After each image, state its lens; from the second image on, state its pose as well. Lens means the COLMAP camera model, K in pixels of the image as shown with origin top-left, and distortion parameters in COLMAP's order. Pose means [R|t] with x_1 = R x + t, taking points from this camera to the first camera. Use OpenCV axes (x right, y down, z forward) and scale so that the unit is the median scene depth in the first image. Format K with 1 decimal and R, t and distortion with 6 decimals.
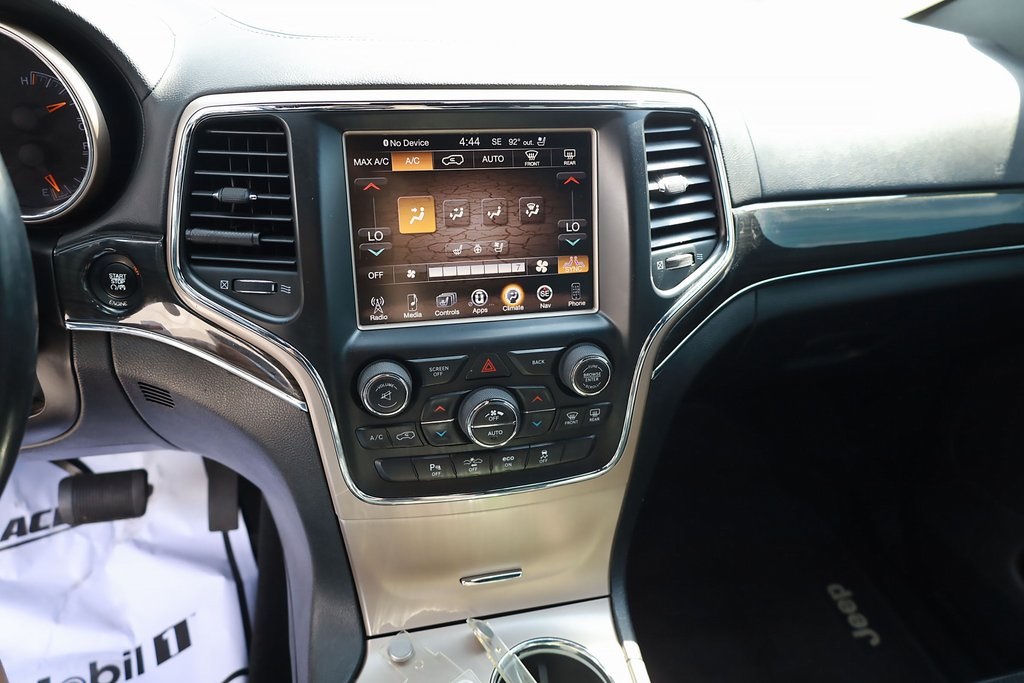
lens RADIAL K [[709.7, 0, 512.0], [0, 709.7, 341.5], [0, 0, 1]] dist [-0.004894, -0.004565]
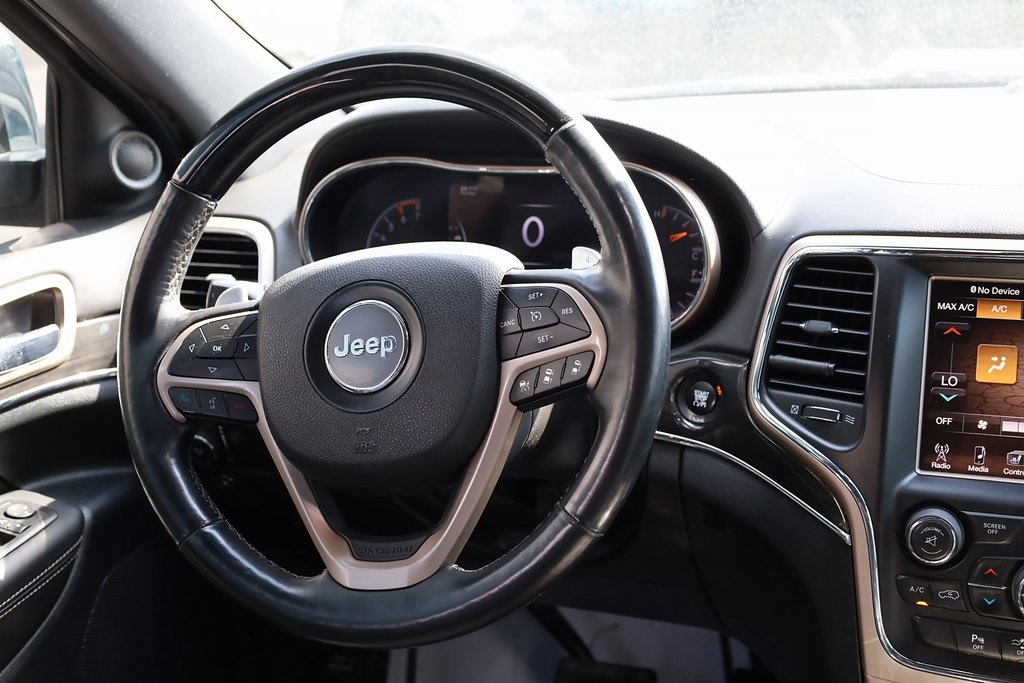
lens RADIAL K [[1463.0, 0, 512.0], [0, 1463.0, 341.5], [0, 0, 1]] dist [0.003295, -0.014602]
pose [[0.819905, 0.085130, -0.566135, 0.426562], [-0.209260, 0.965019, -0.157950, 0.230388], [0.532885, 0.247973, 0.809038, -0.910212]]
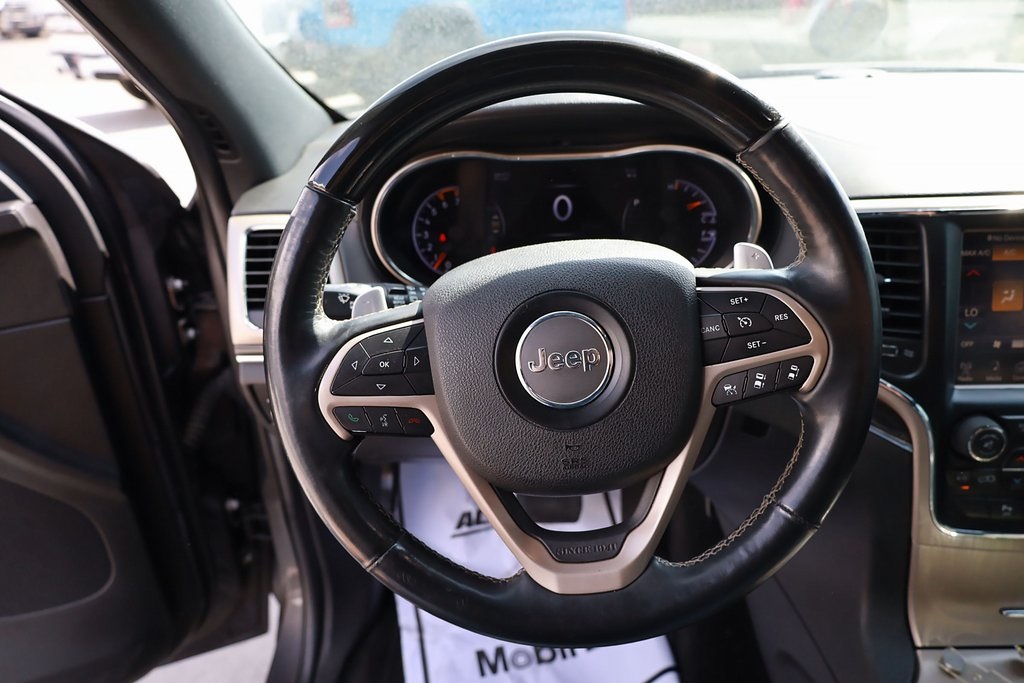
lens RADIAL K [[709.7, 0, 512.0], [0, 709.7, 341.5], [0, 0, 1]] dist [-0.004894, -0.004565]
pose [[0.955382, 0.054571, -0.290289, -0.569115], [-0.072043, 0.996156, -0.049837, 0.018754], [0.286454, 0.068527, 0.955640, -0.375833]]
